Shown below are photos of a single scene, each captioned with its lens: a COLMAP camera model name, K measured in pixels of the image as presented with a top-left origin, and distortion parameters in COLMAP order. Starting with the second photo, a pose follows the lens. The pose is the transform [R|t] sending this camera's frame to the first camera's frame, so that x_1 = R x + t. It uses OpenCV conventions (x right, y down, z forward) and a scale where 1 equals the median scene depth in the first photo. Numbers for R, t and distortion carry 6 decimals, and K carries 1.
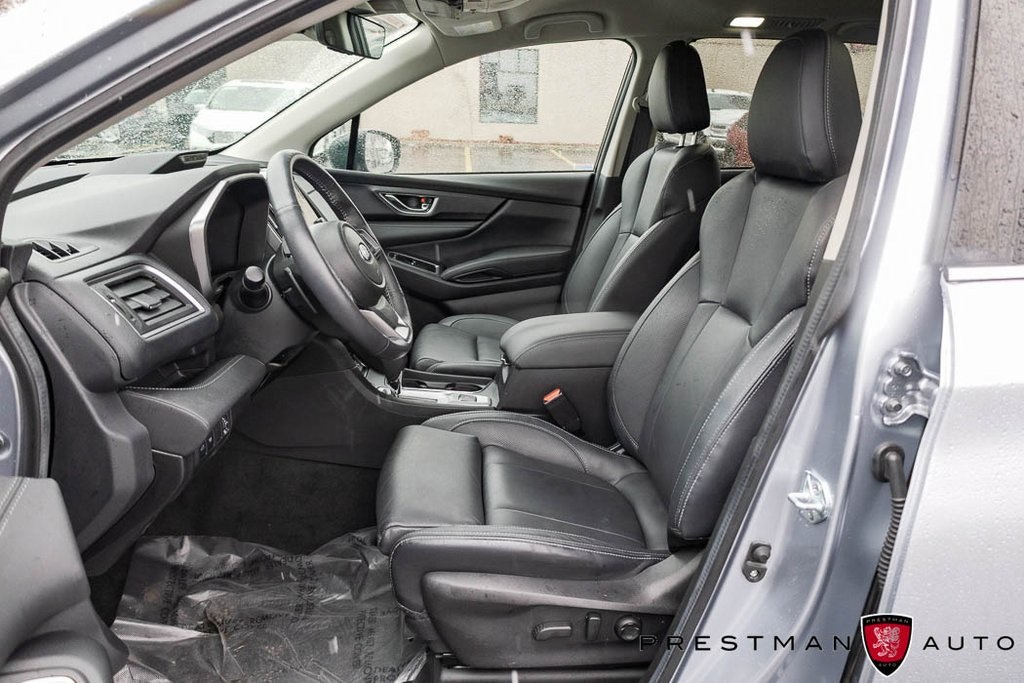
lens RADIAL K [[724.6, 0, 528.2], [0, 724.6, 341.8], [0, 0, 1]] dist [0.004228, 0.000393]
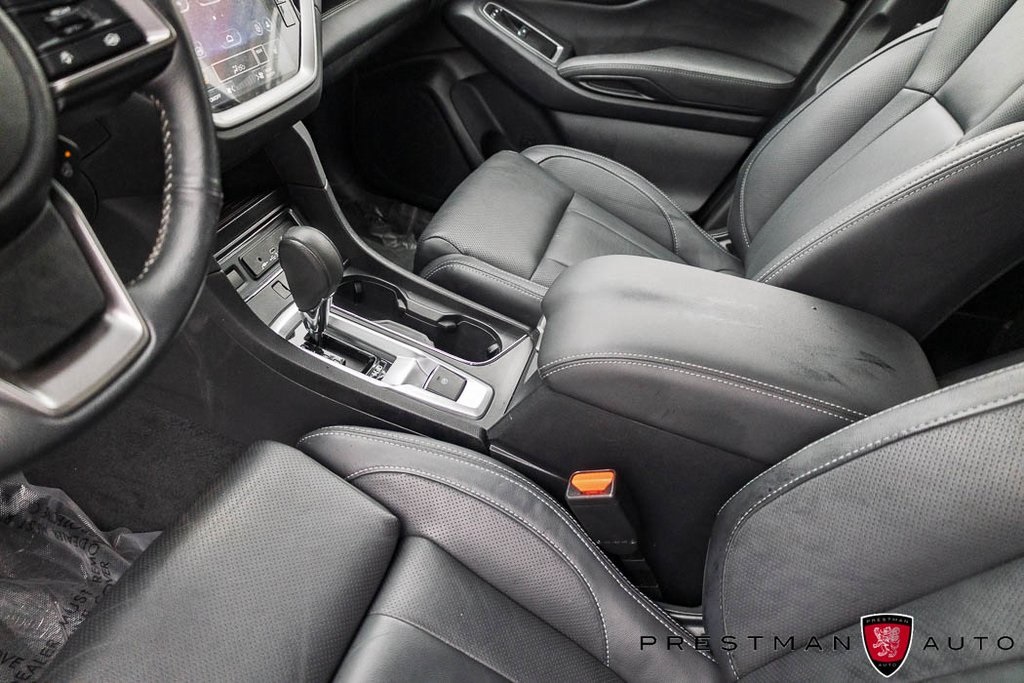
lens RADIAL K [[671.0, 0, 512.0], [0, 671.0, 341.5], [0, 0, 1]] dist [-0.006812, -0.000200]
pose [[0.919805, 0.345980, -0.185085, 0.036605], [-0.256219, 0.886859, 0.384490, -0.142995], [0.297170, -0.306233, 0.904384, 0.645531]]
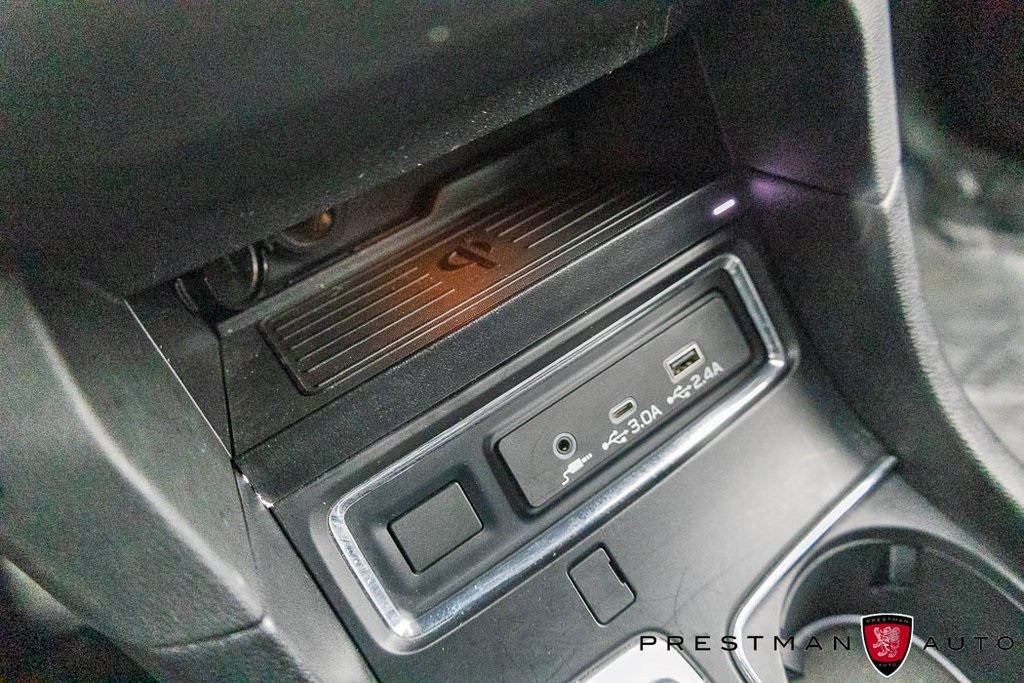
lens RADIAL K [[669.0, 0, 512.0], [0, 669.0, 341.5], [0, 0, 1]] dist [0.015946, 0.000058]
pose [[0.508140, 0.586336, -0.630876, -0.182479], [-0.119395, 0.773373, 0.622606, -0.060183], [0.852959, -0.241048, 0.462987, 0.996498]]
